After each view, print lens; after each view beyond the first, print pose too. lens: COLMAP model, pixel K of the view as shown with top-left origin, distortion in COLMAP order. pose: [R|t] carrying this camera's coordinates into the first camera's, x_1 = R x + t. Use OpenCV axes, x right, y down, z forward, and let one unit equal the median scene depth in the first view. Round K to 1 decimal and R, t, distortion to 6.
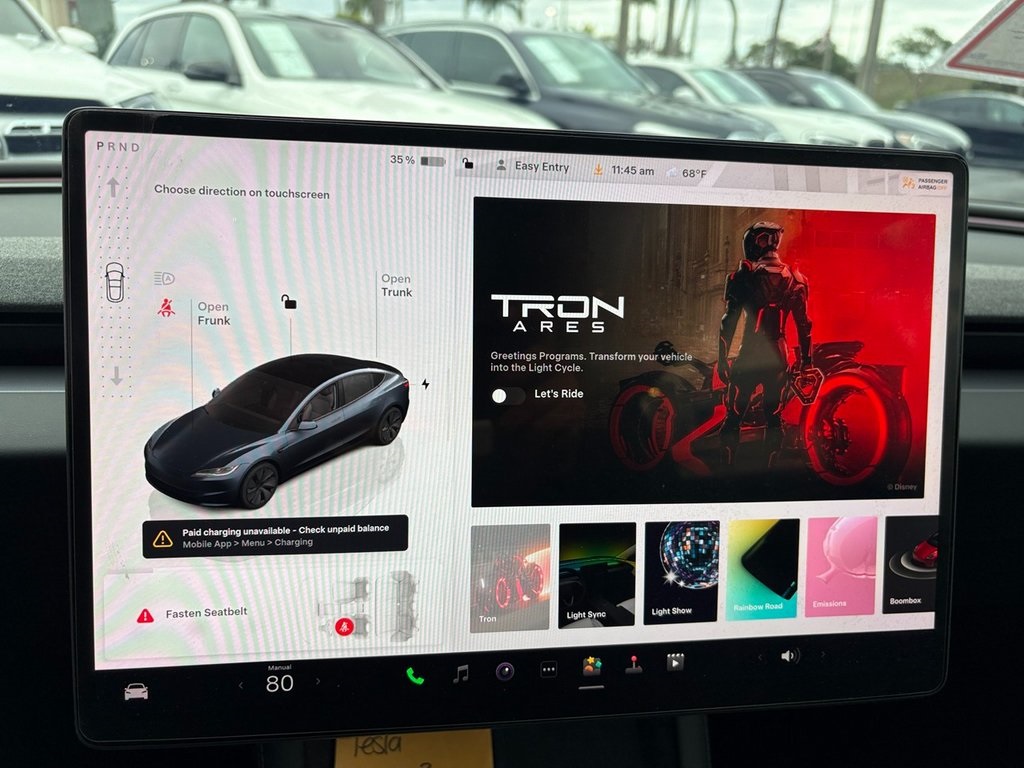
lens RADIAL K [[791.6, 0, 508.2], [0, 791.6, 380.4], [0, 0, 1]] dist [0.003231, -0.002703]
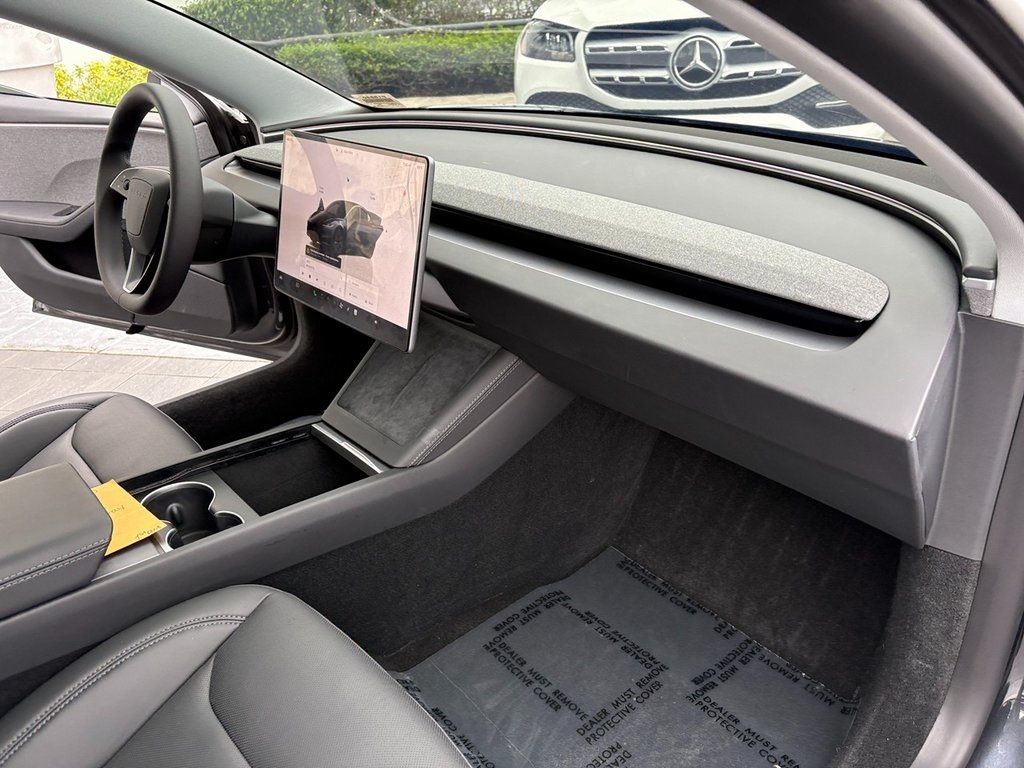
lens RADIAL K [[781.2, 0, 514.2], [0, 781.2, 378.2], [0, 0, 1]] dist [0.046049, -0.041236]
pose [[0.545401, 0.302116, -0.781834, 3.318089], [-0.191744, 0.953017, 0.234505, -0.269130], [0.815949, 0.022012, 0.577705, -0.309960]]
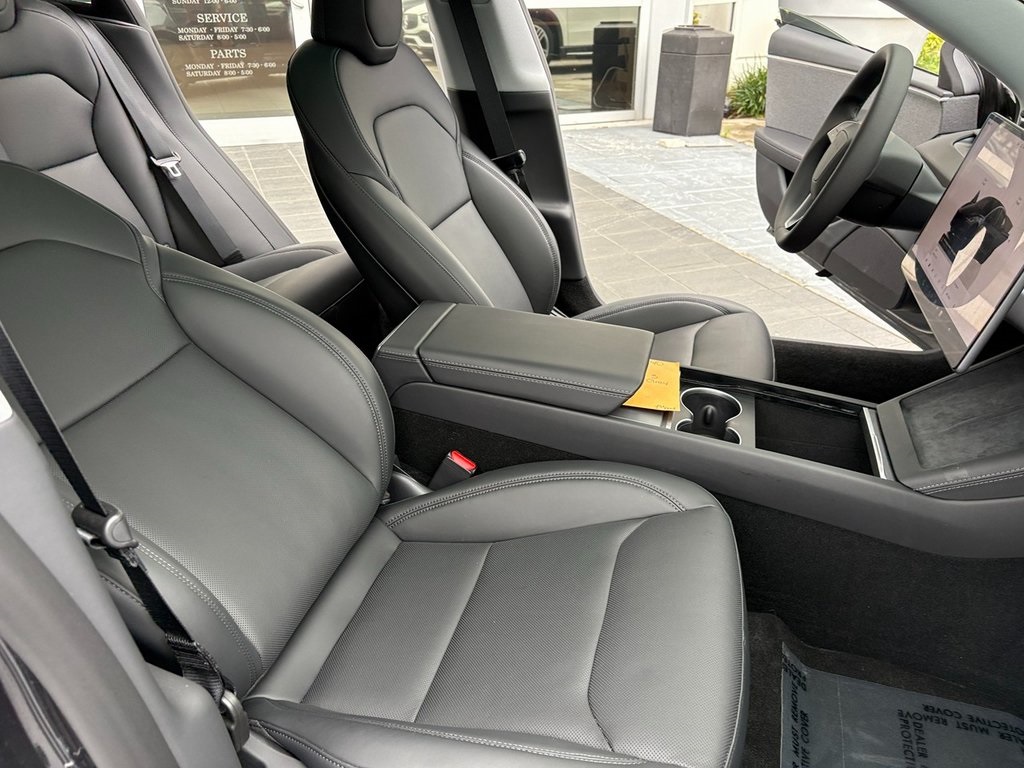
lens RADIAL K [[781.2, 0, 514.2], [0, 781.2, 378.2], [0, 0, 1]] dist [0.046049, -0.041236]
pose [[-0.388613, 0.382975, -0.838039, 3.642115], [-0.327654, 0.792639, 0.514166, -0.480895], [0.861175, 0.474398, -0.182547, 0.301694]]
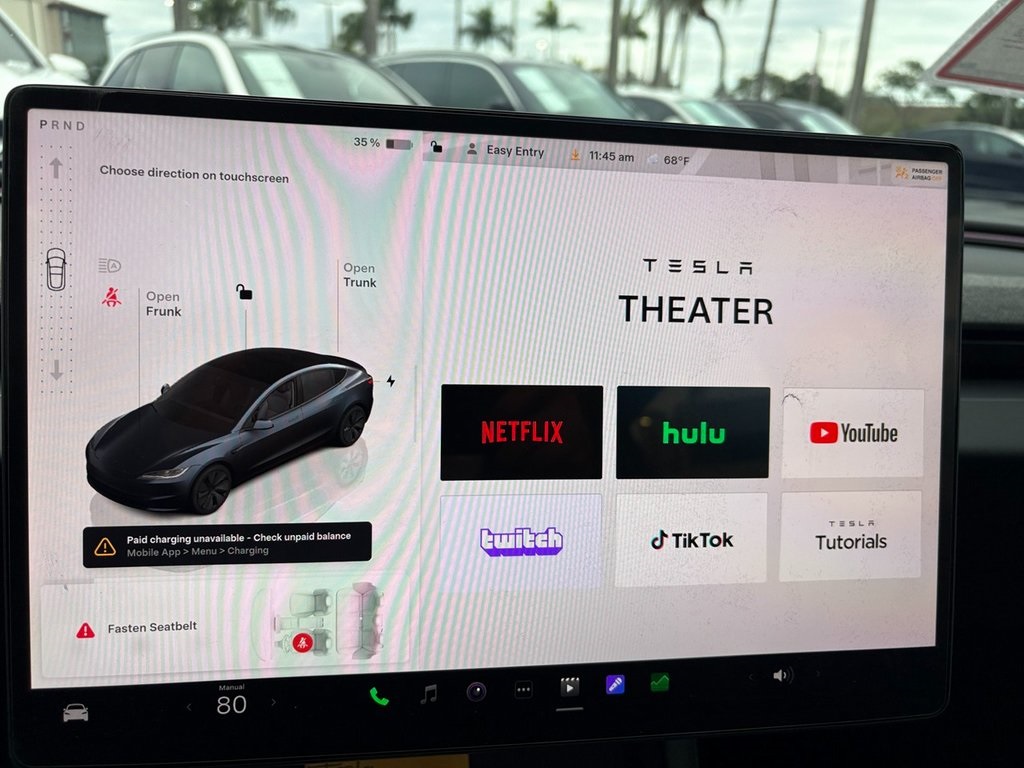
lens RADIAL K [[792.6, 0, 504.5], [0, 792.6, 387.2], [0, 0, 1]] dist [-0.000323, 0.000898]
pose [[0.999982, 0.000255, 0.006068, 0.024045], [-0.000083, 0.999600, -0.028271, 0.038390], [-0.006073, 0.028270, 0.999582, 0.063019]]
